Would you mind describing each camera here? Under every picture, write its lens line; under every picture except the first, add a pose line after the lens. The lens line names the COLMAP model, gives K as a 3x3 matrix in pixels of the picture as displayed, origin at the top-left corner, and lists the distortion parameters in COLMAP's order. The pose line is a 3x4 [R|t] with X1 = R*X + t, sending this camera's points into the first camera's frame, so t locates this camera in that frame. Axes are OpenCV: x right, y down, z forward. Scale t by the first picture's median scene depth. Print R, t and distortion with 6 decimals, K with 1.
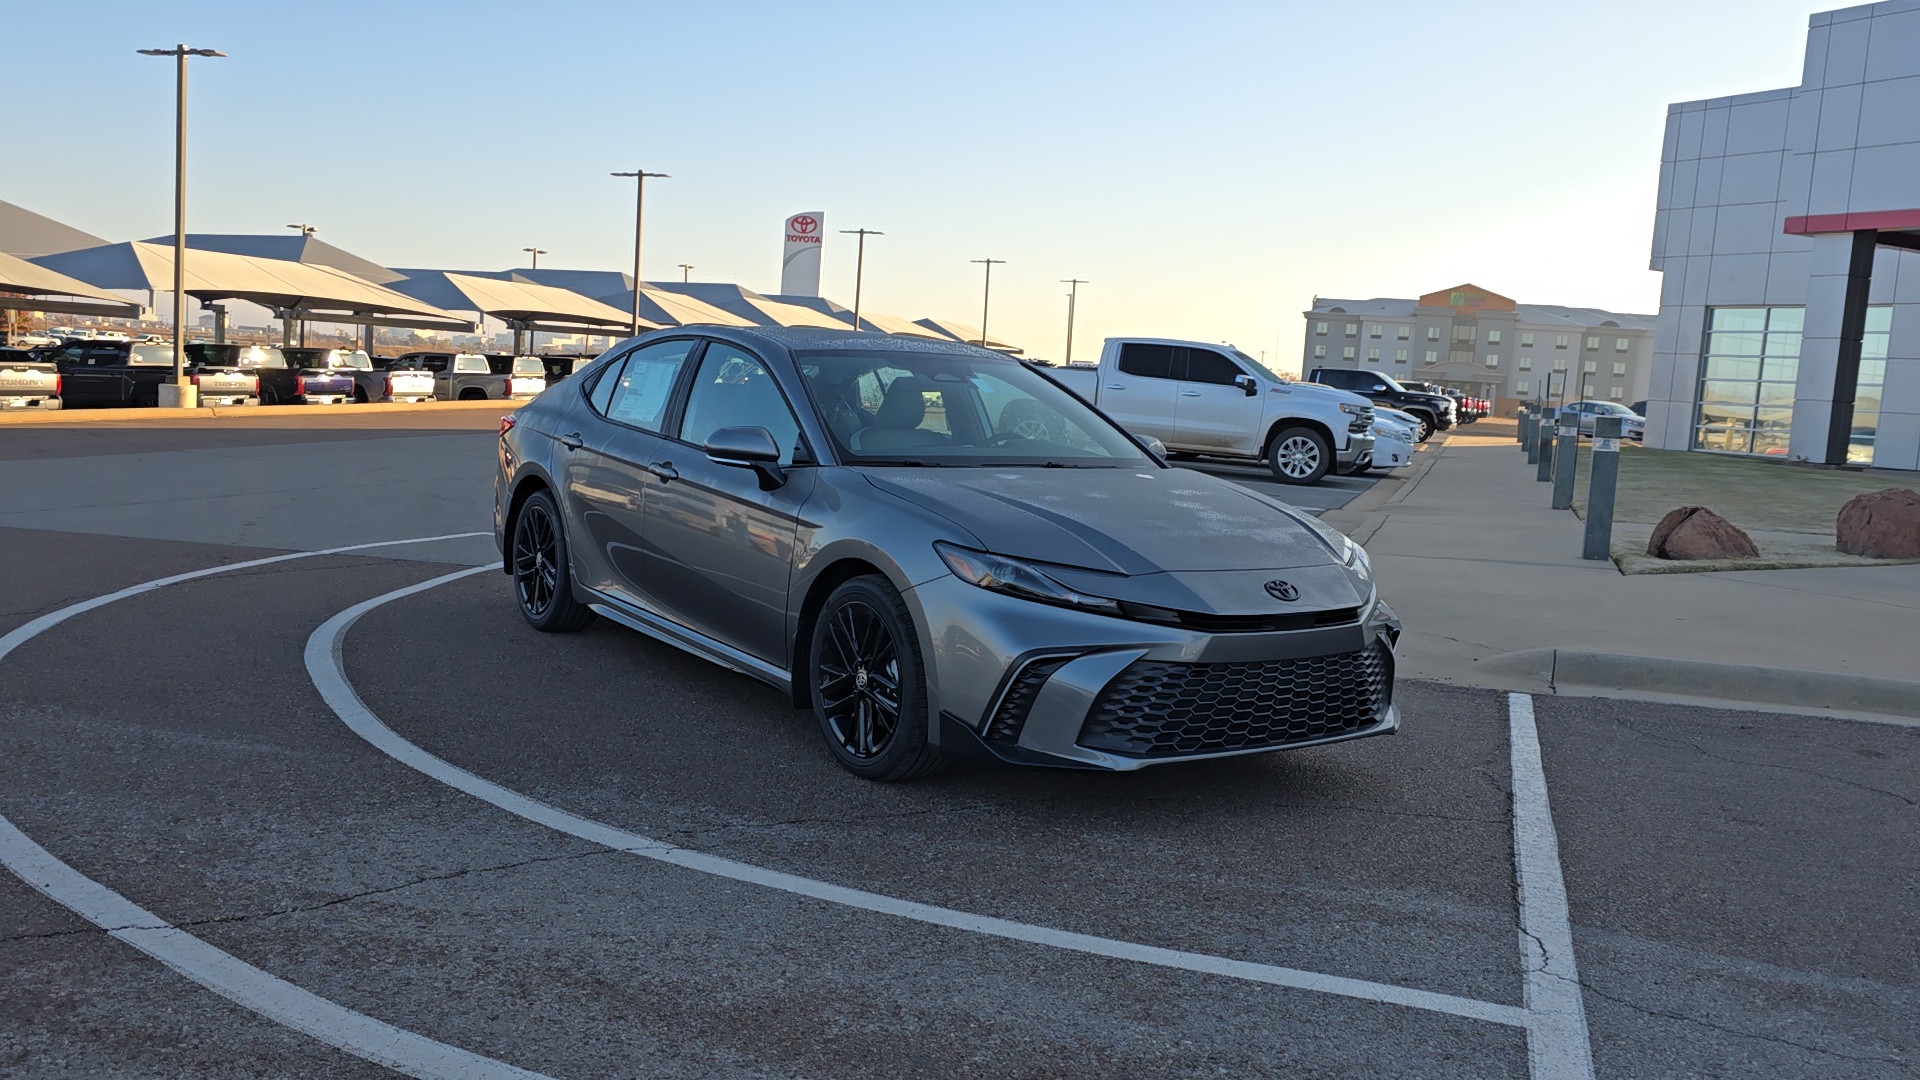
lens RADIAL K [[1586.1, 0, 955.3], [0, 1586.1, 536.9], [0, 0, 1]] dist [0.000197, 0.001793]
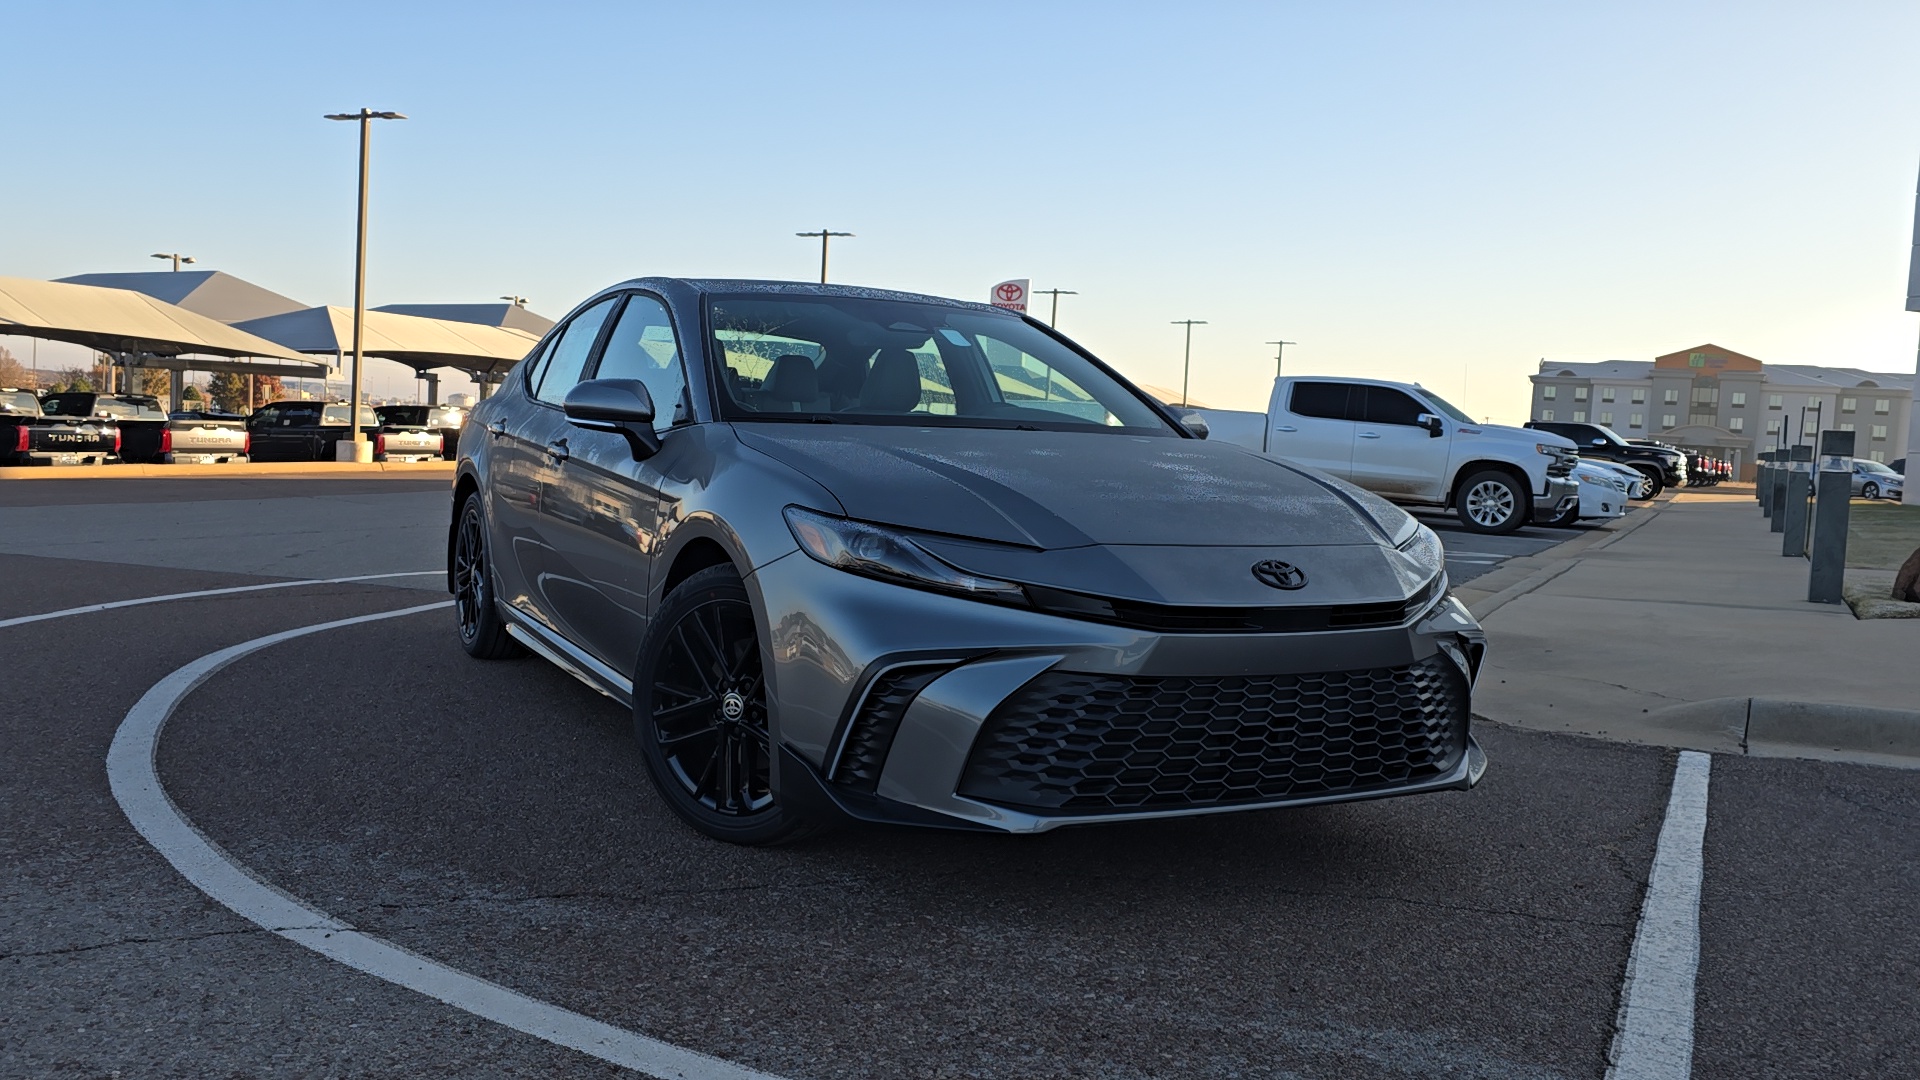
lens RADIAL K [[1586.1, 0, 978.2], [0, 1586.1, 537.3], [0, 0, 1]] dist [0.000197, 0.001793]
pose [[0.992542, 0.000472, -0.121901, 0.049672], [-0.005999, 0.998970, -0.044976, 0.015036], [0.121754, 0.045372, 0.991523, 0.092954]]
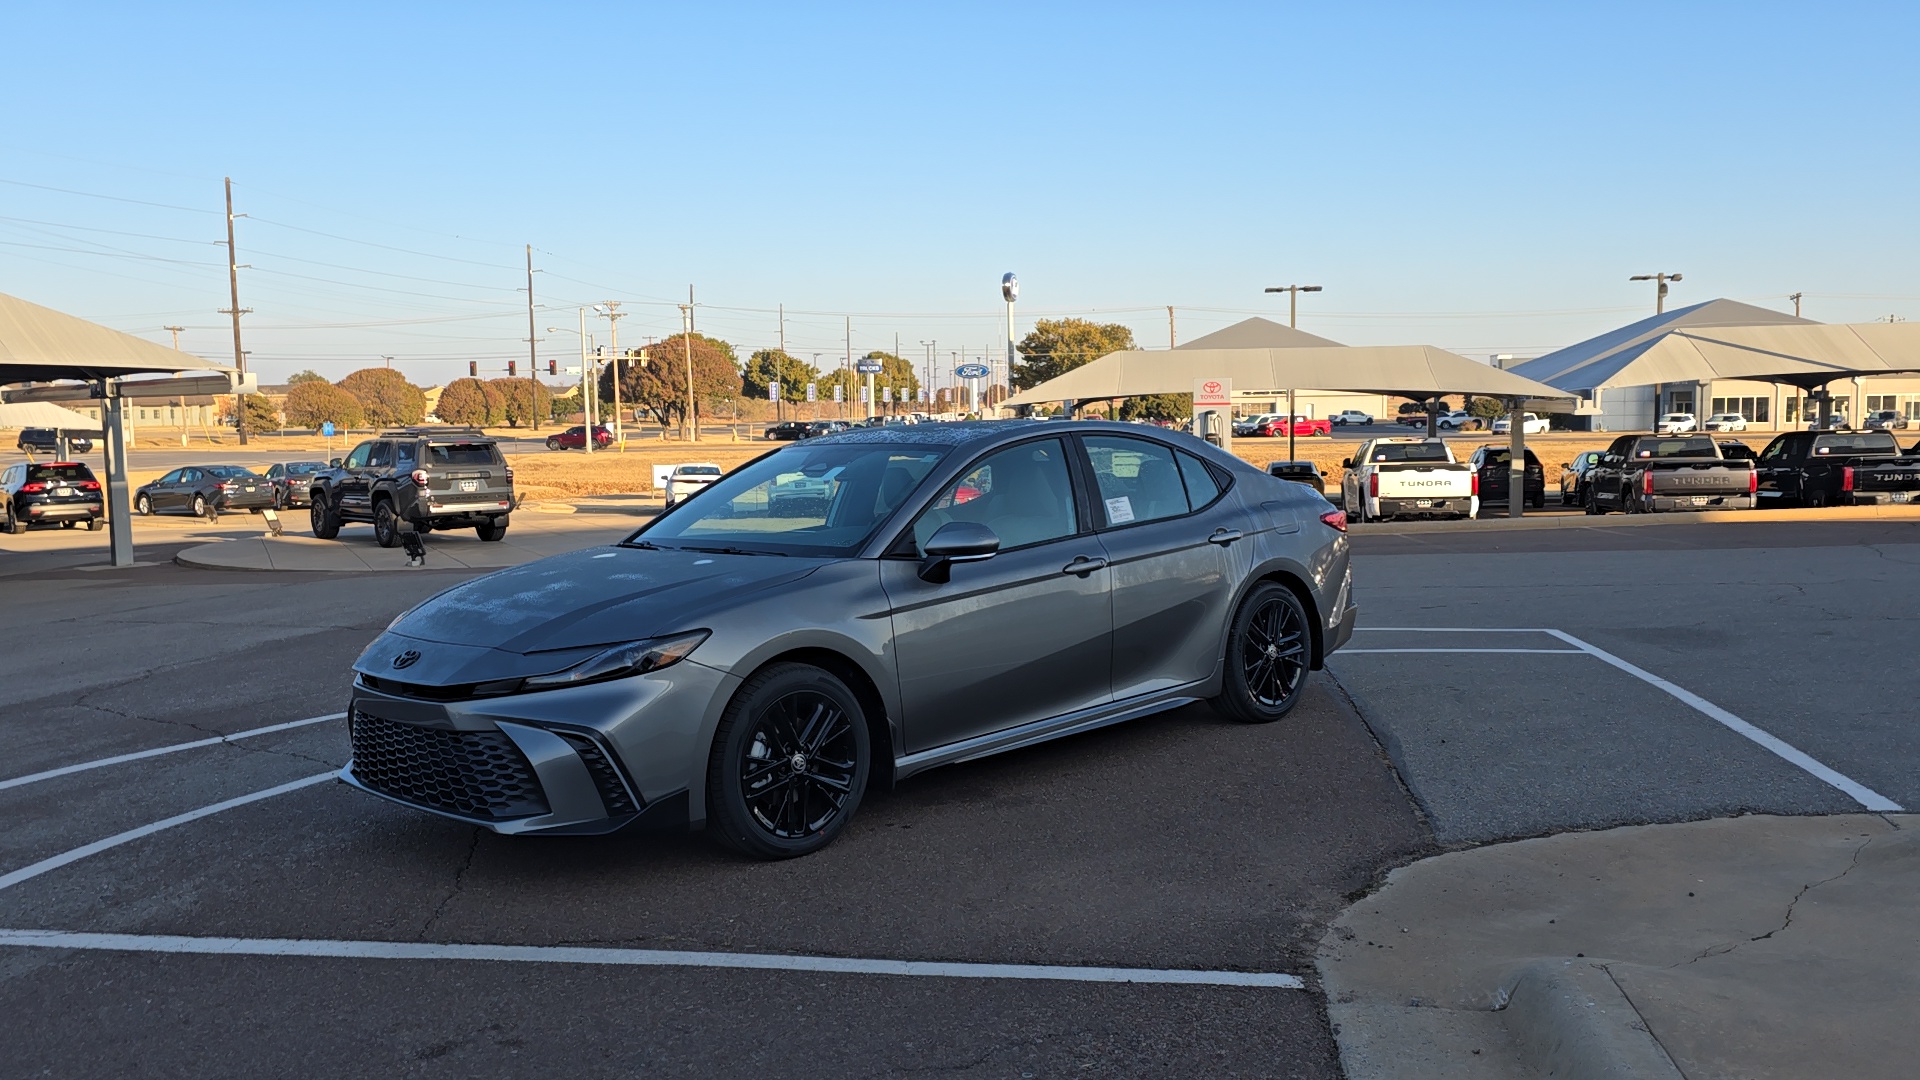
lens RADIAL K [[1586.1, 0, 967.9], [0, 1586.1, 539.0], [0, 0, 1]] dist [0.000197, 0.001793]
pose [[0.171554, 0.011258, -0.985110, 0.421117], [-0.069302, 0.997596, -0.000668, -0.023531], [0.982734, 0.068385, 0.171922, 0.368689]]
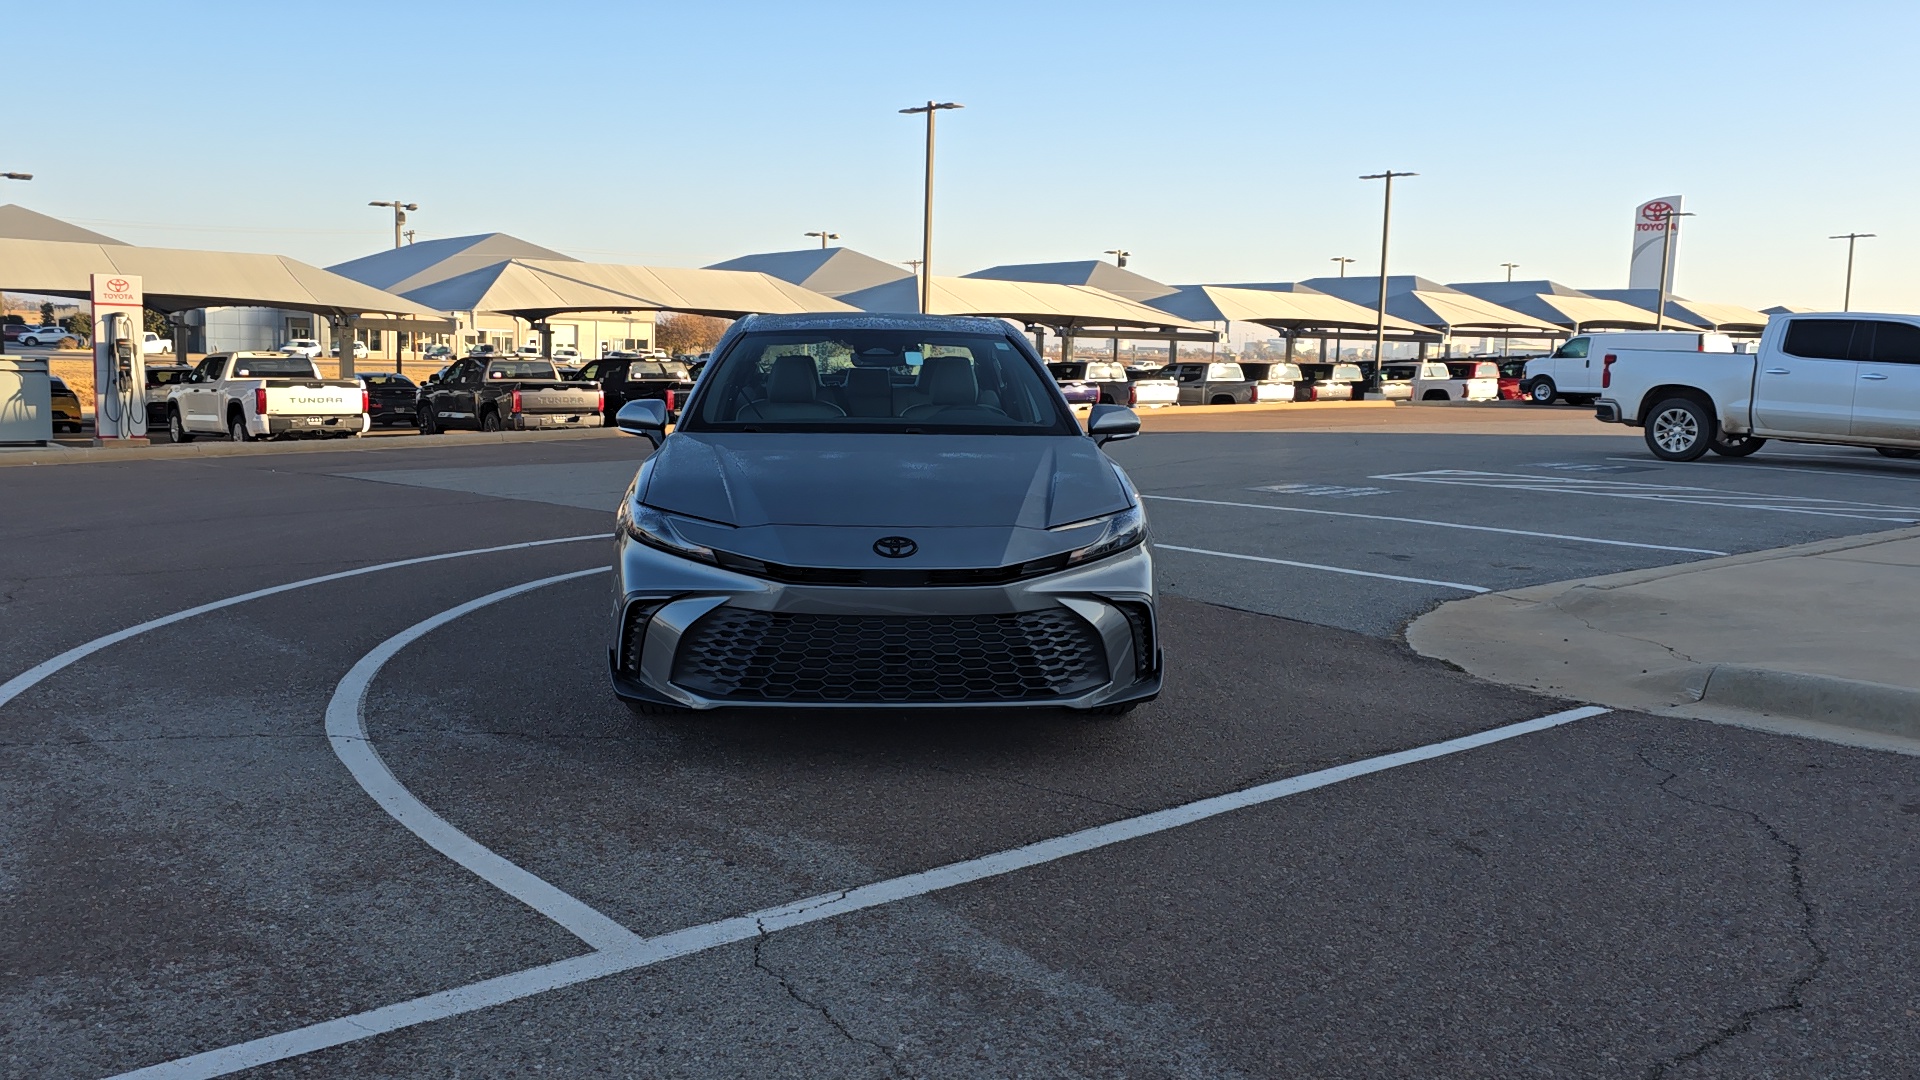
lens RADIAL K [[1586.1, 0, 960.3], [0, 1586.1, 535.5], [0, 0, 1]] dist [0.000197, 0.001793]
pose [[0.857855, 0.021382, -0.513446, 0.232946], [-0.025132, 0.999684, -0.000360, 0.007986], [0.513276, 0.013212, 0.858122, 0.052399]]
